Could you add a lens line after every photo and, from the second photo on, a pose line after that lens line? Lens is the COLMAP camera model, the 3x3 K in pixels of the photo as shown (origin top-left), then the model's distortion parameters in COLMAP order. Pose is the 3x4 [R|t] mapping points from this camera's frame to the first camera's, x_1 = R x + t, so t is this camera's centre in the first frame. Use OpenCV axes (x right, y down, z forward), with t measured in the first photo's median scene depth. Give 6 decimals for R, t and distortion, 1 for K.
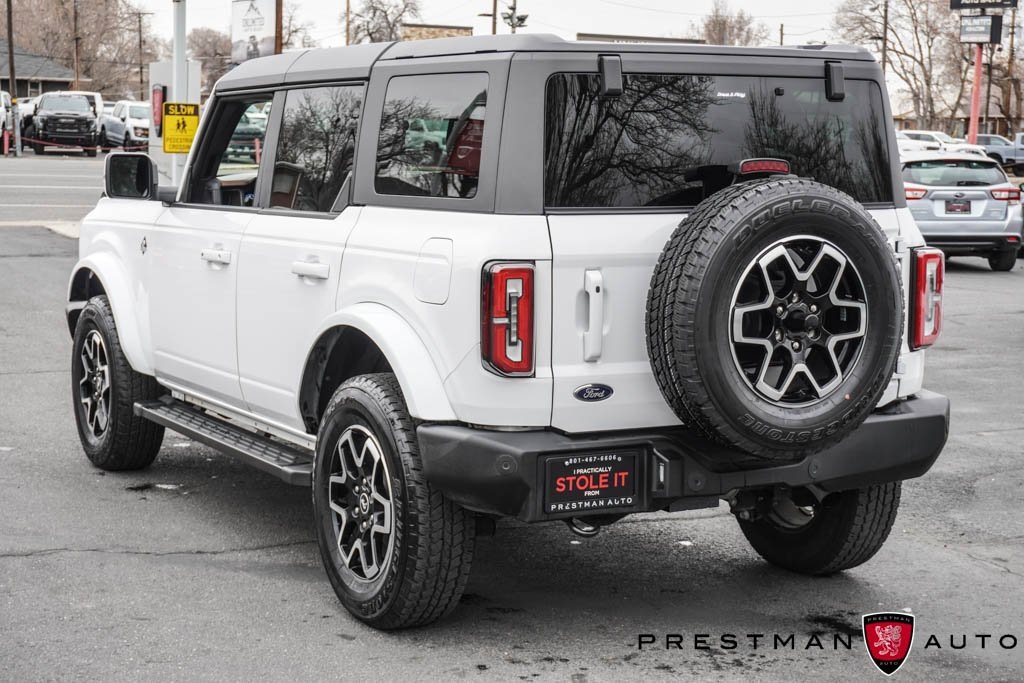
lens RADIAL K [[1926.2, 0, 512.6], [0, 1926.2, 342.4], [0, 0, 1]] dist [0.025638, 0.000000]
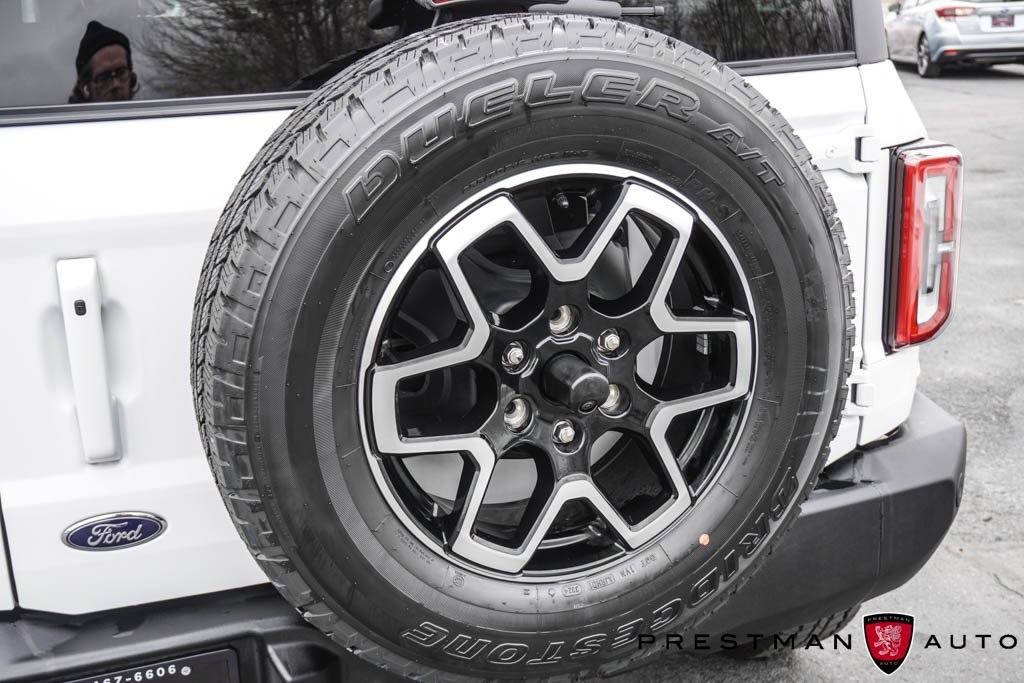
lens RADIAL K [[1239.9, 0, 511.1], [0, 1239.9, 336.2], [0, 0, 1]] dist [-0.013023, 0.000000]
pose [[0.989216, -0.002619, -0.146439, 0.173542], [0.027549, 0.985321, 0.168477, -0.063158], [0.143848, -0.170694, 0.974767, 0.745062]]
